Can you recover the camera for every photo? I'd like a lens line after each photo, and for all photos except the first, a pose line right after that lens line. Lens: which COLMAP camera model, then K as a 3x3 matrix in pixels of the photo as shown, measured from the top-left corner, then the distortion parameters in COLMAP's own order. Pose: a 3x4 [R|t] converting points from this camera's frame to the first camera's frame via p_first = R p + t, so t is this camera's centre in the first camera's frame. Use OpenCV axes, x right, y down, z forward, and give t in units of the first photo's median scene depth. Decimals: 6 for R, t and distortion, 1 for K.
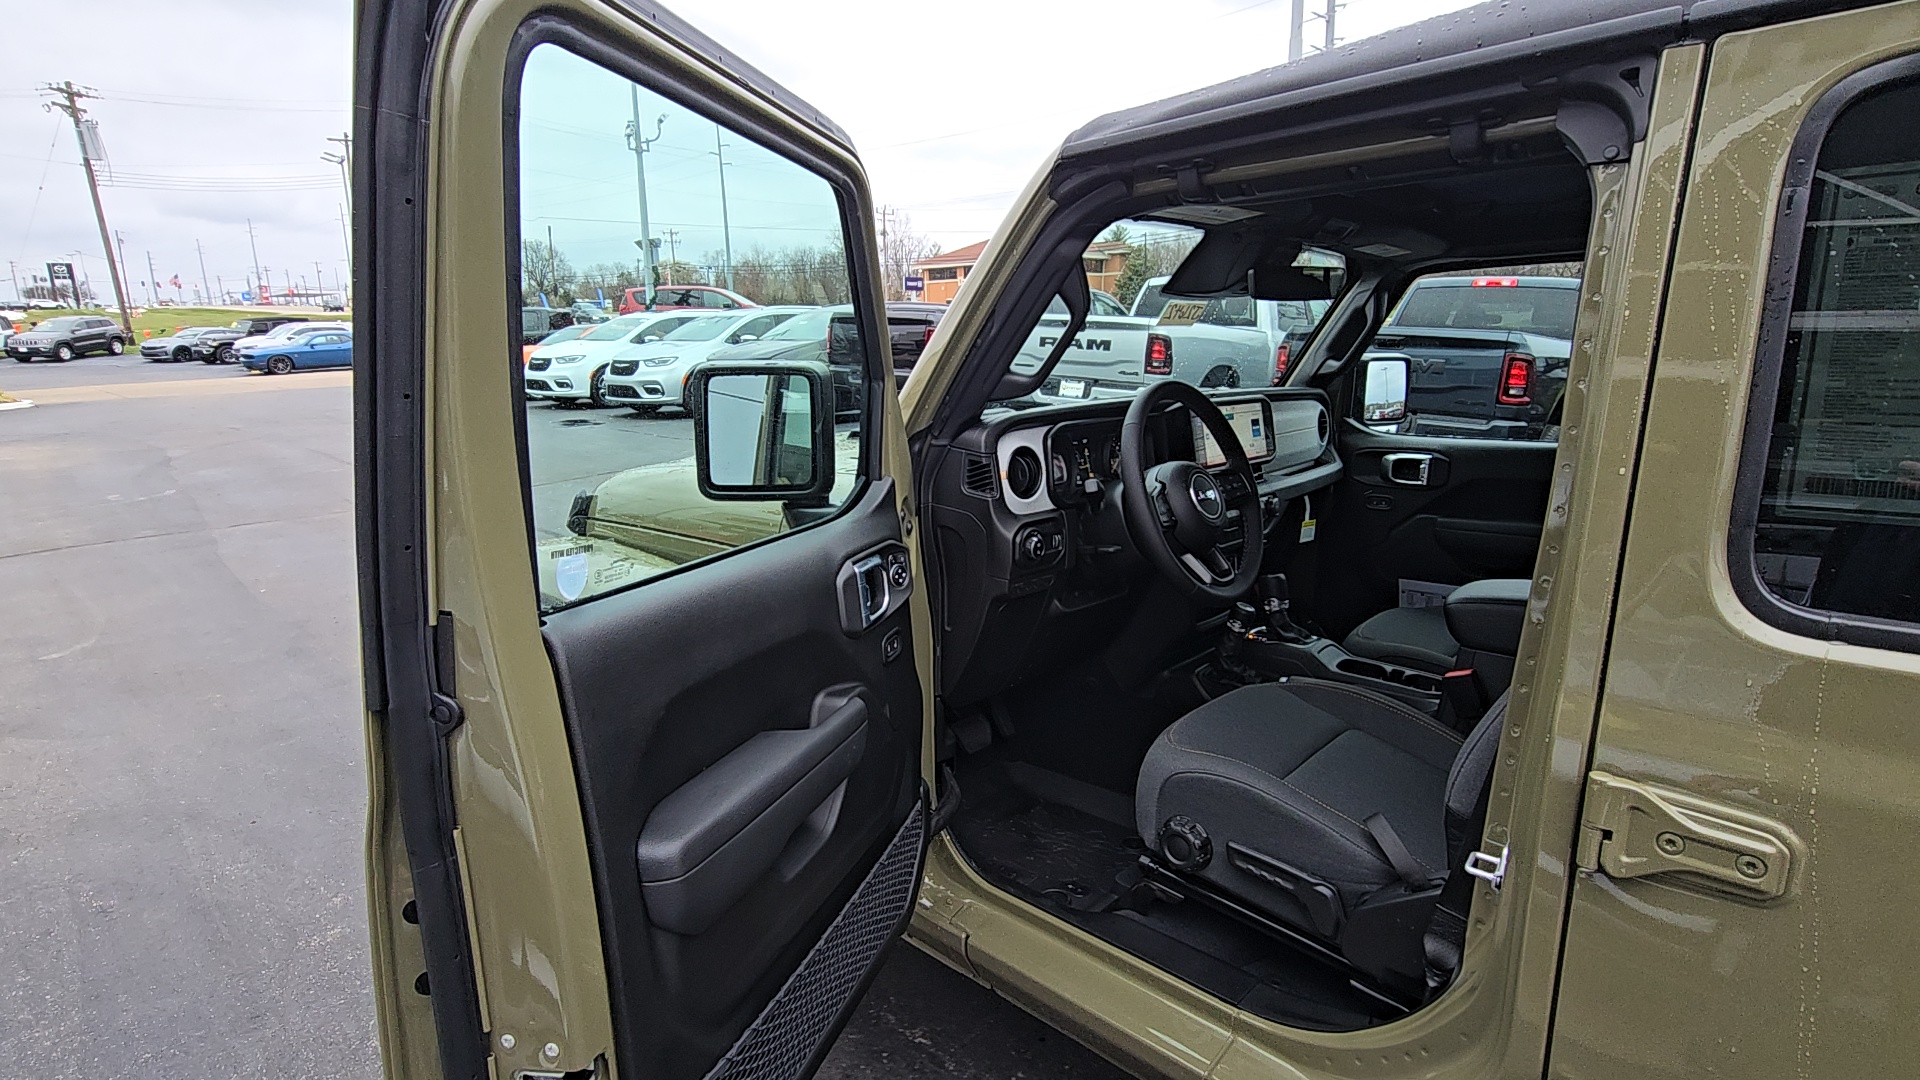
lens RADIAL K [[969.8, 0, 951.4], [0, 969.8, 554.9], [0, 0, 1]] dist [0.000230, -0.000309]
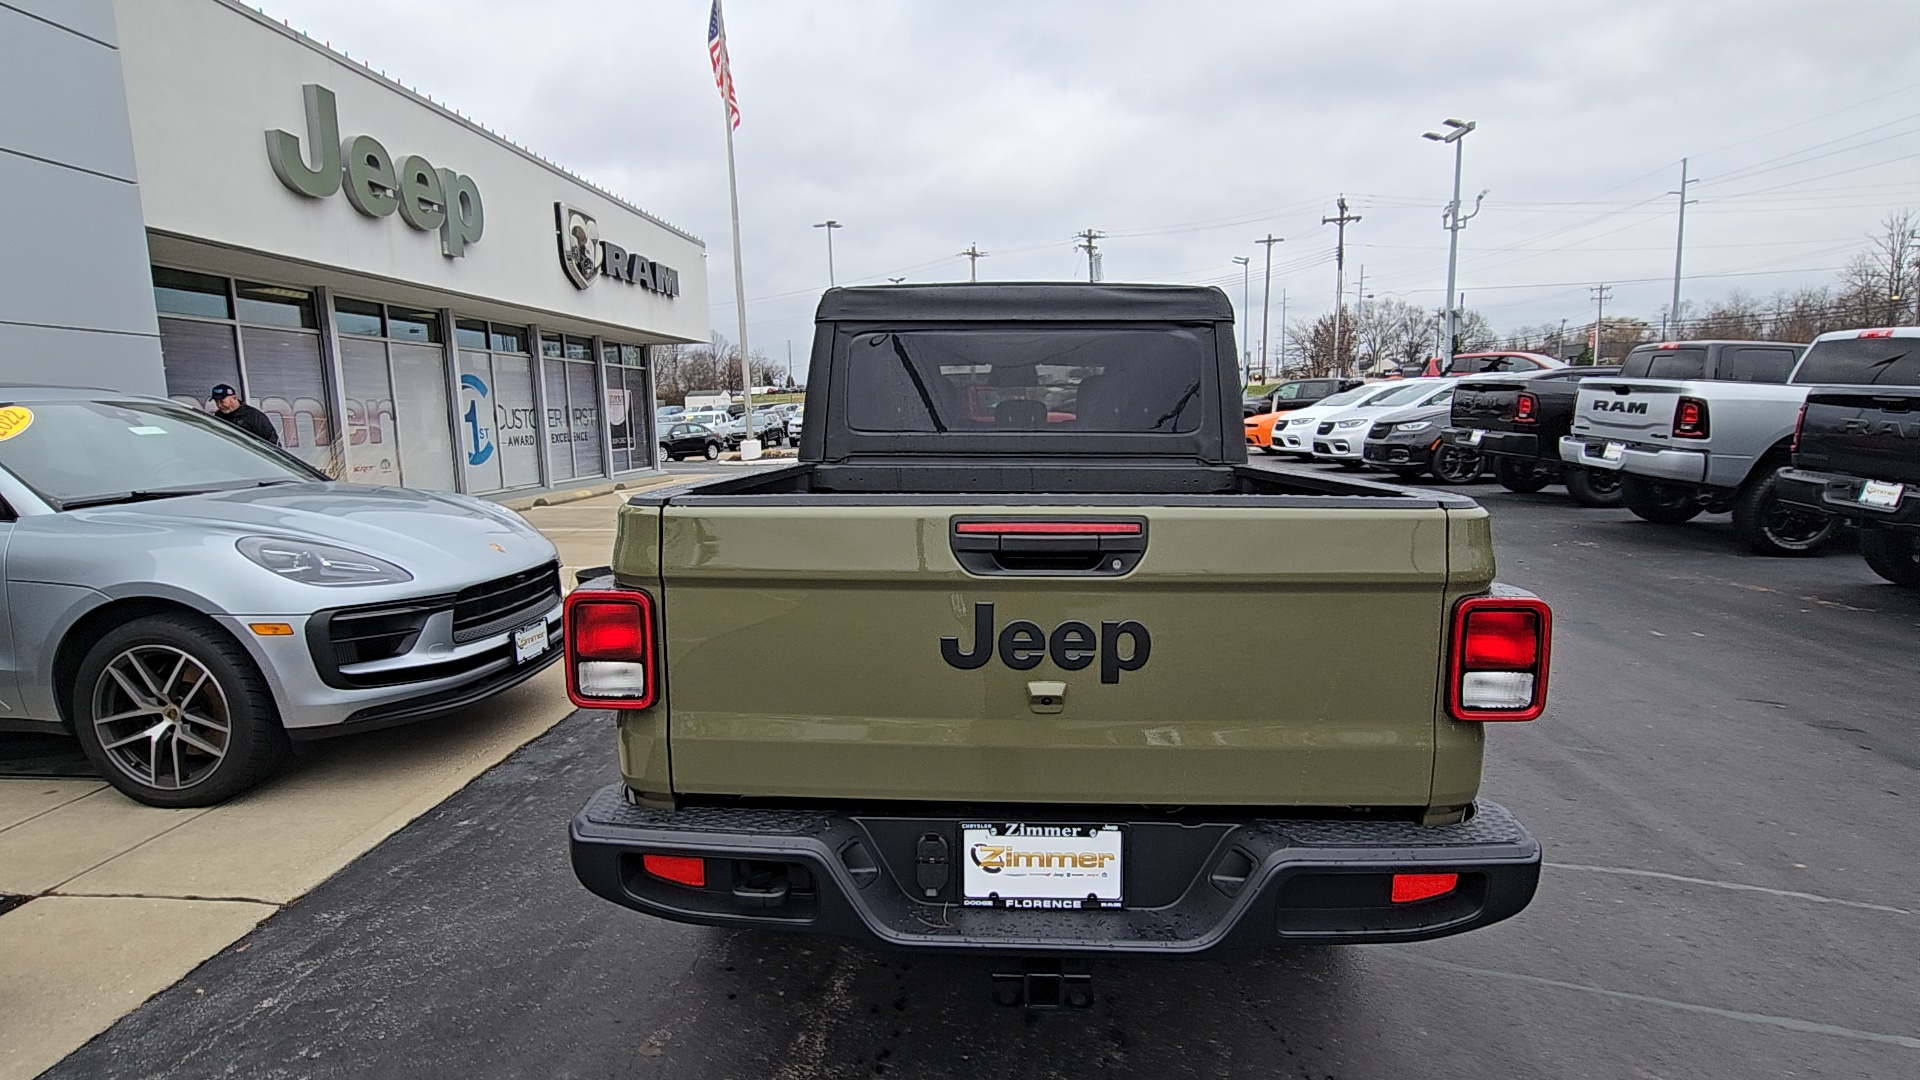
lens RADIAL K [[969.8, 0, 946.1], [0, 969.8, 552.8], [0, 0, 1]] dist [0.000230, -0.000309]
pose [[0.637717, 0.113044, -0.761930, 0.146873], [-0.164602, 0.986323, 0.008568, 0.012091], [0.752478, 0.119952, 0.647602, -0.051130]]
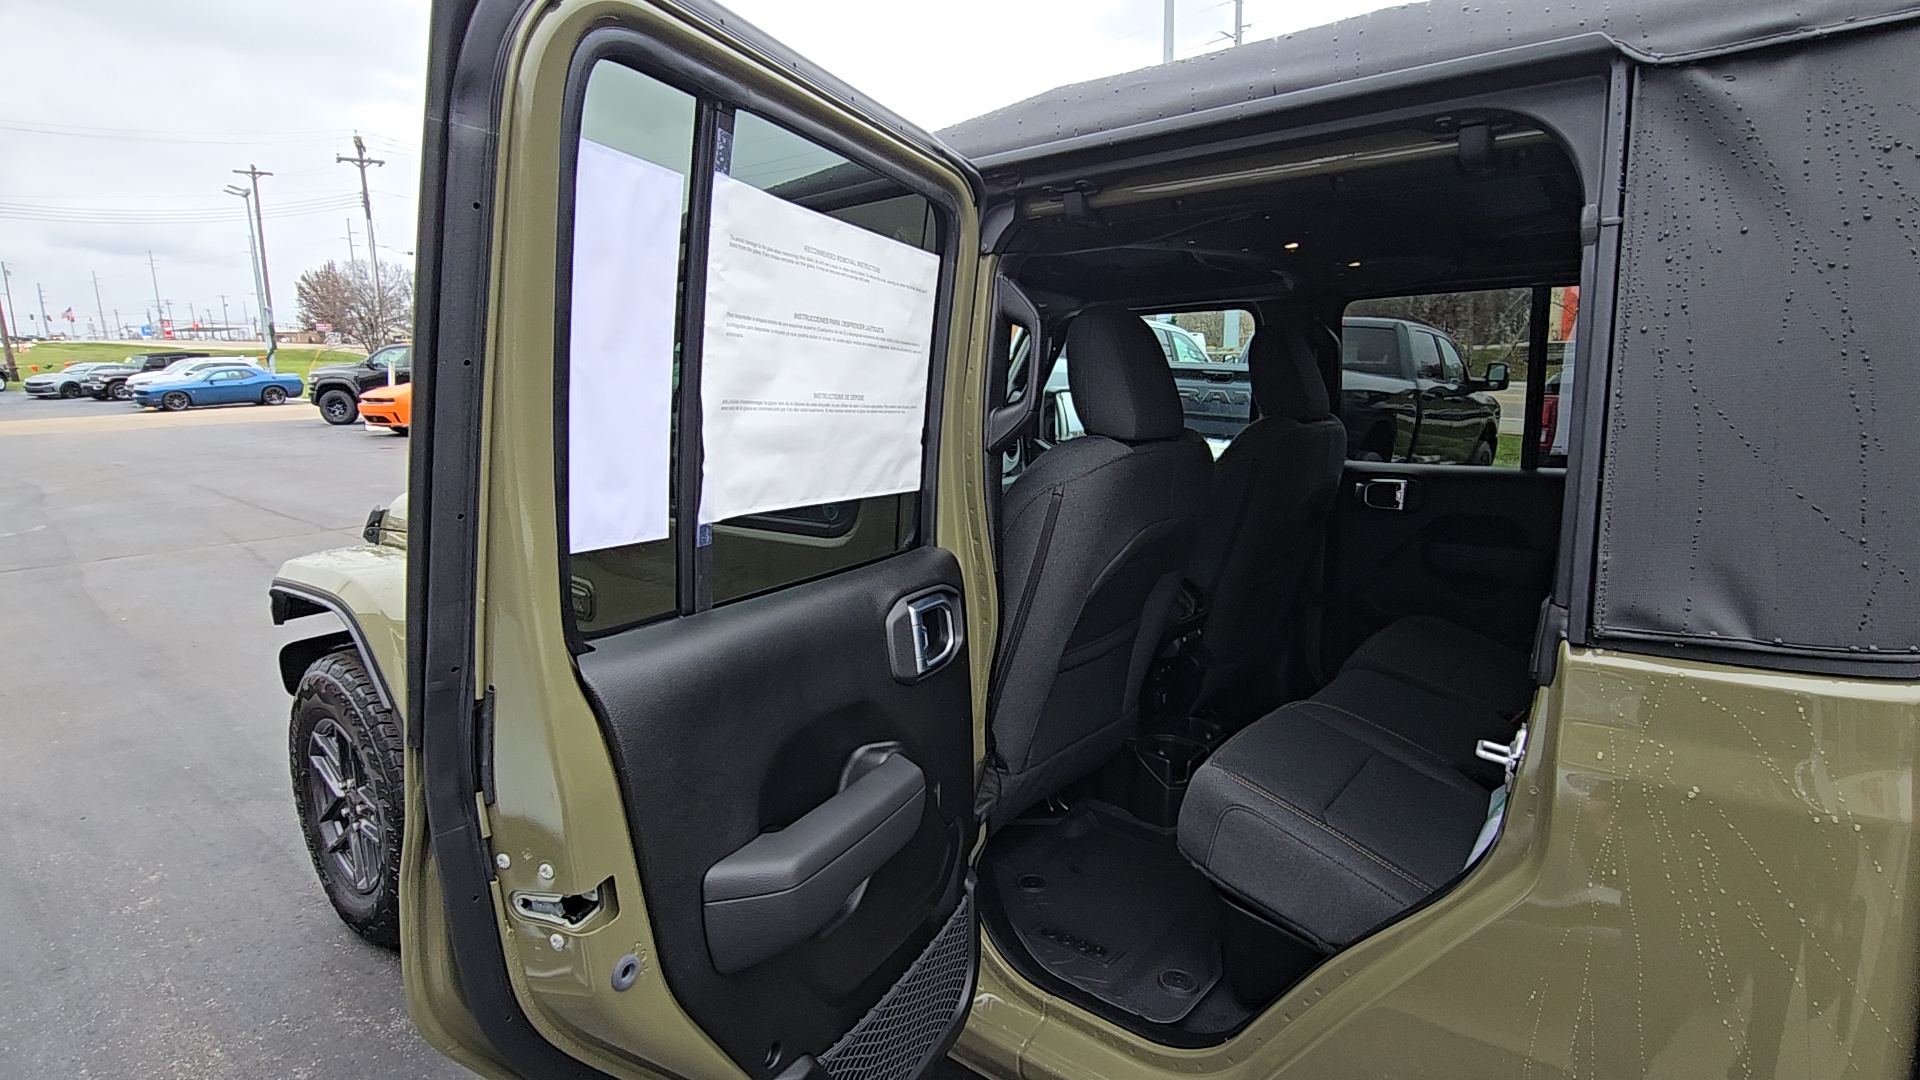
lens RADIAL K [[969.8, 0, 960.4], [0, 969.8, 553.2], [0, 0, 1]] dist [0.000230, -0.000309]
pose [[0.997402, -0.013700, 0.070717, 0.022229], [0.016265, 0.999226, -0.035824, 0.004206], [-0.070171, 0.036881, 0.996853, -0.019092]]
